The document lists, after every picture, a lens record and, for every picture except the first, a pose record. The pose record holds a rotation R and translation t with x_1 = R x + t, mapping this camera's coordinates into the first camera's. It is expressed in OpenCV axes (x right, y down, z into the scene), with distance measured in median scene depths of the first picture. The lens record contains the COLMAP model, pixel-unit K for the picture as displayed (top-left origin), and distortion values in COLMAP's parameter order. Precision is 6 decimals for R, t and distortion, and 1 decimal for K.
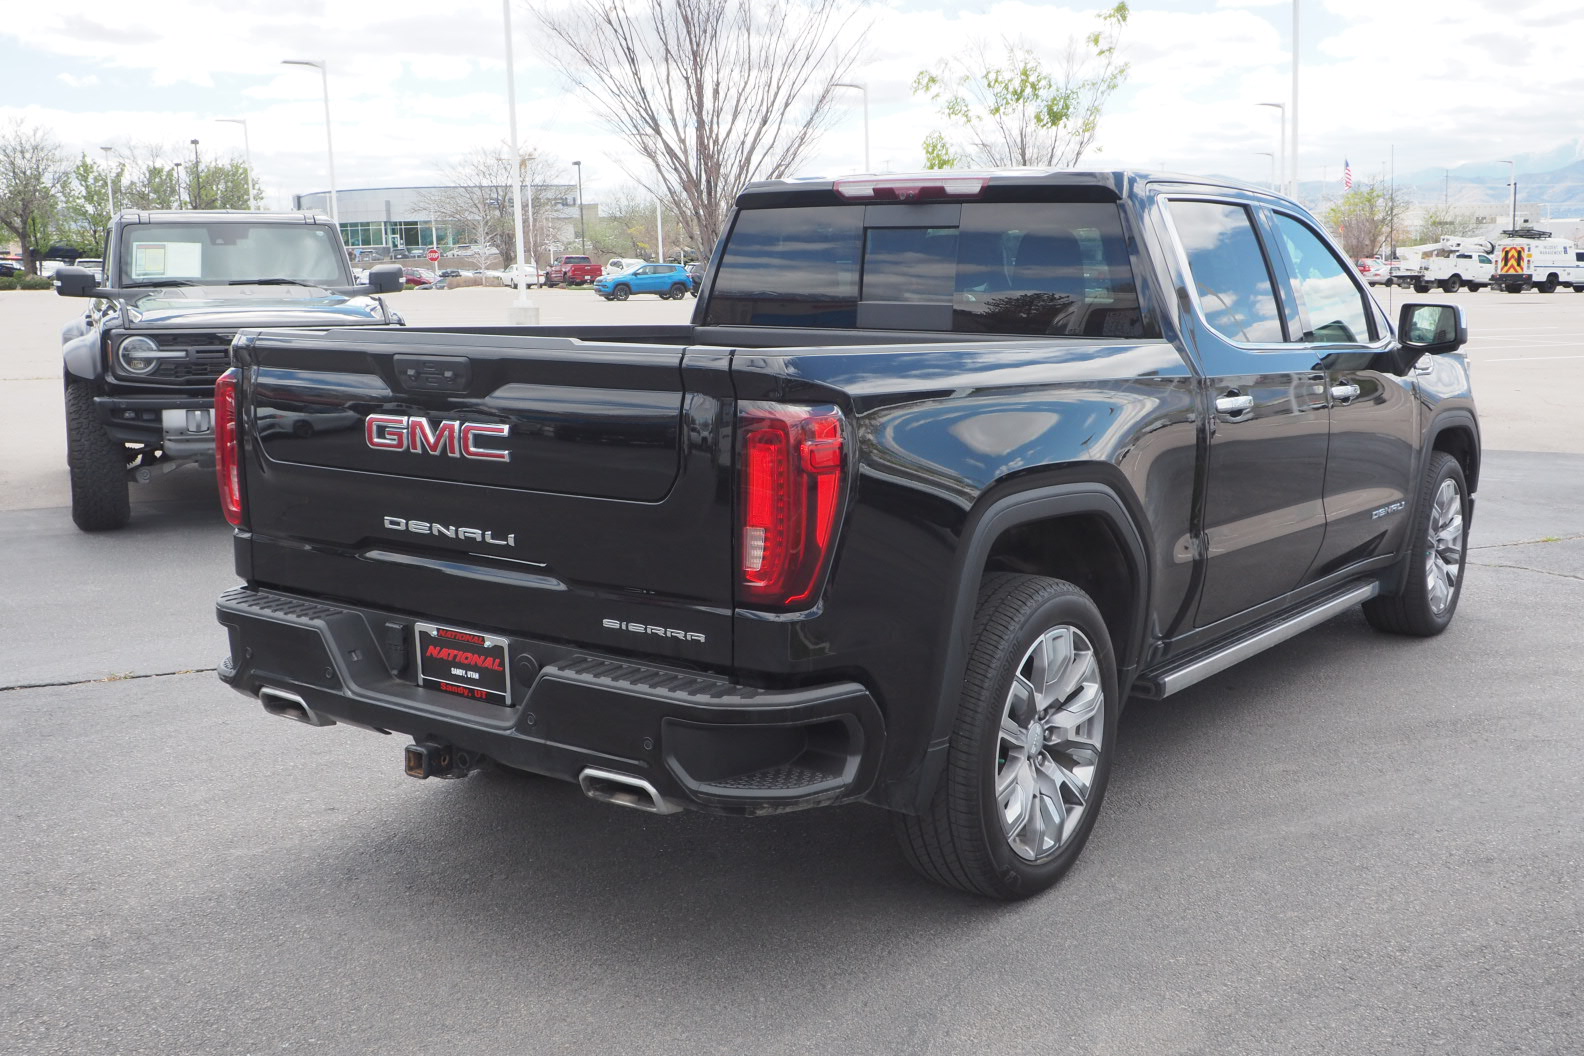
lens RADIAL K [[1625.8, 0, 779.4], [0, 1625.8, 520.4], [0, 0, 1]] dist [-0.012705, 0.000000]
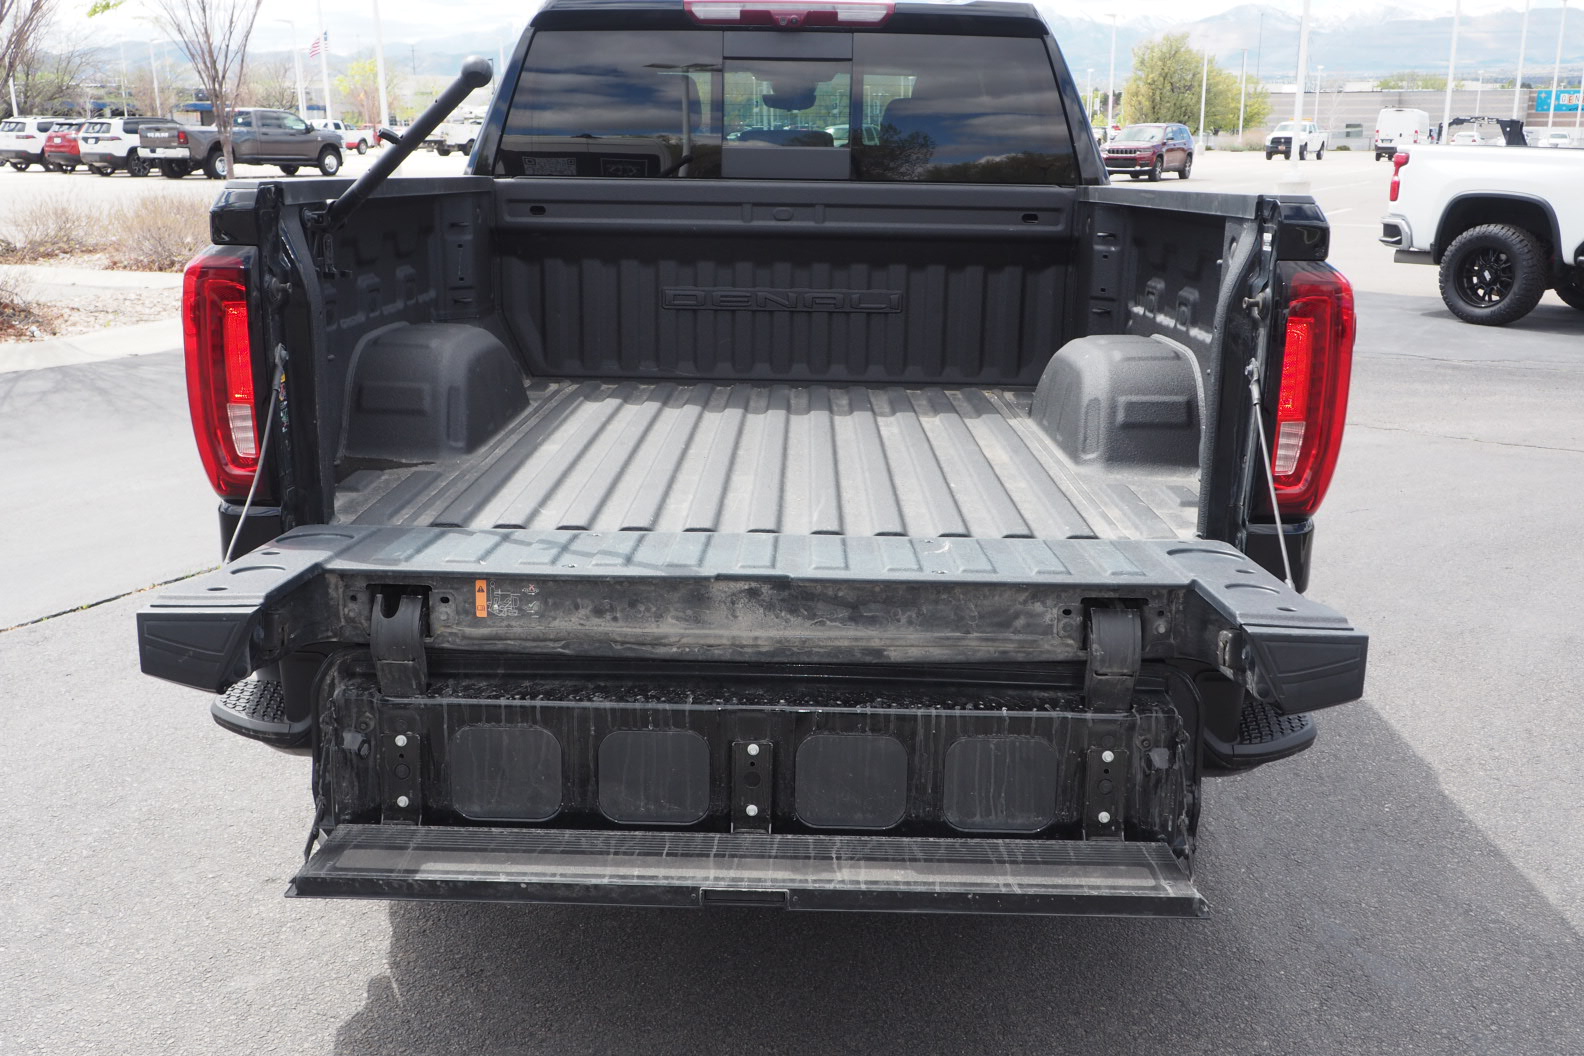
lens RADIAL K [[1481.3, 0, 750.2], [0, 1481.3, 534.0], [0, 0, 1]] dist [-0.008872, 0.000000]
pose [[0.823076, -0.138700, 0.550734, -0.546527], [0.077456, 0.988074, 0.133084, -0.049494], [-0.562624, -0.066880, 0.824003, 0.464100]]
